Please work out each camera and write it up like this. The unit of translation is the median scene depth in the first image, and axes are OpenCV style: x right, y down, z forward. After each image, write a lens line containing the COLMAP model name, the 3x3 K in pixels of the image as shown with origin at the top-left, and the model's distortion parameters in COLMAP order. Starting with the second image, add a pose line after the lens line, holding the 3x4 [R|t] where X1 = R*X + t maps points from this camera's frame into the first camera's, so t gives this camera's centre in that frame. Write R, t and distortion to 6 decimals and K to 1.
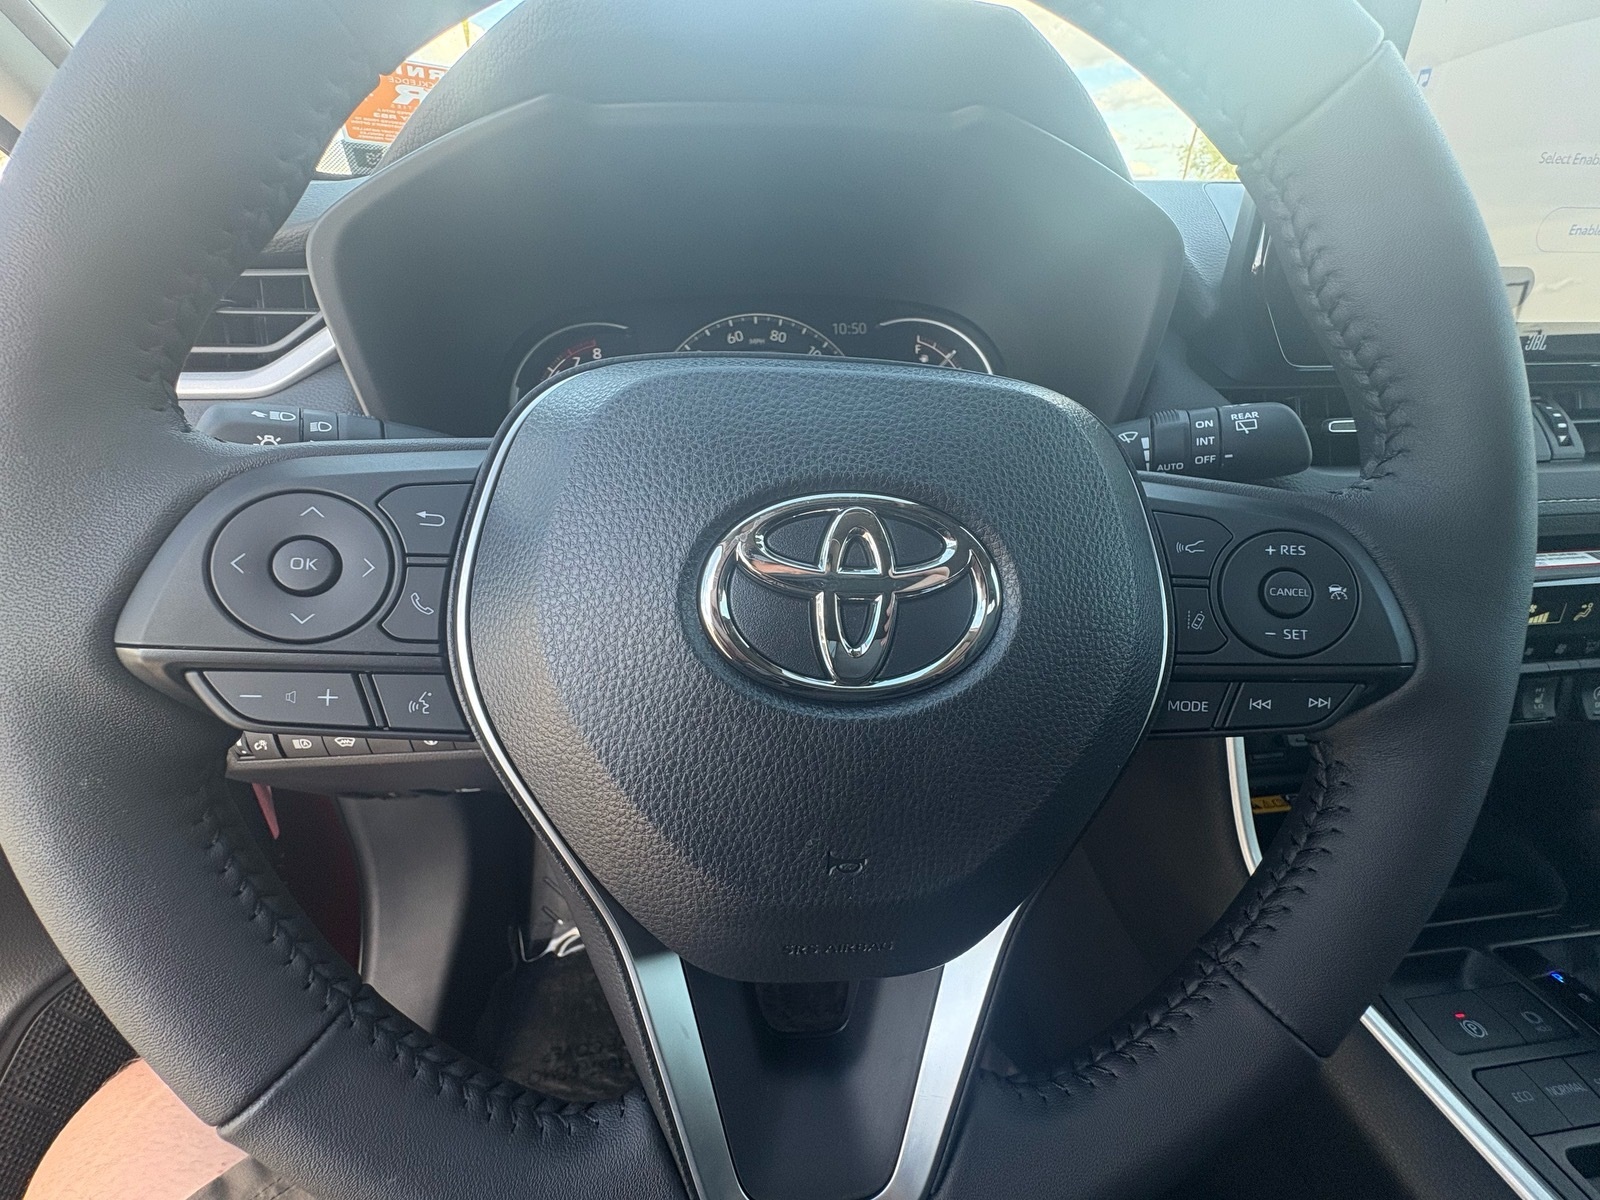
lens RADIAL K [[654.5, 0, 800.0], [0, 654.5, 600.0], [0, 0, 1]] dist [-0.000129, -0.000029]
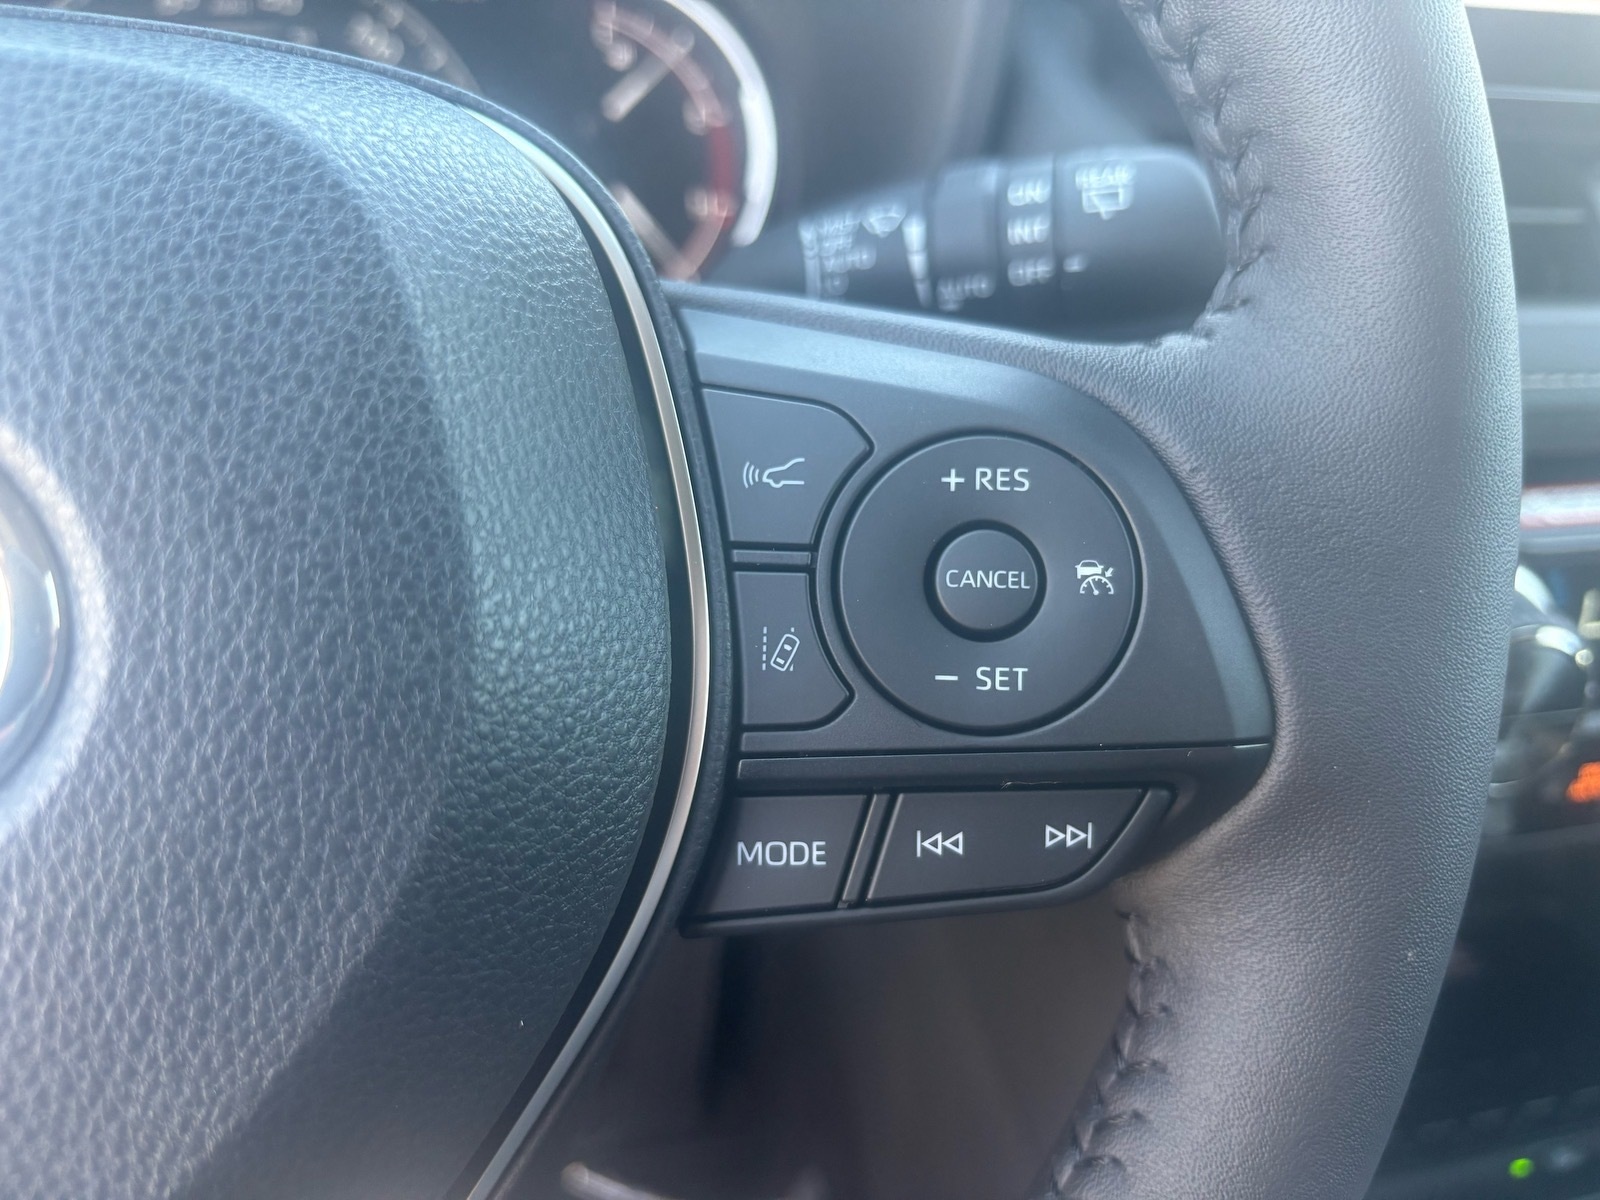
lens RADIAL K [[1326.6, 0, 837.6], [0, 1326.6, 597.3], [0, 0, 1]] dist [-0.002011, -0.004035]
pose [[0.993068, -0.018553, 0.116065, 0.363437], [0.016296, 0.999660, 0.020364, -0.012673], [-0.116403, -0.018332, 0.993033, 0.106150]]
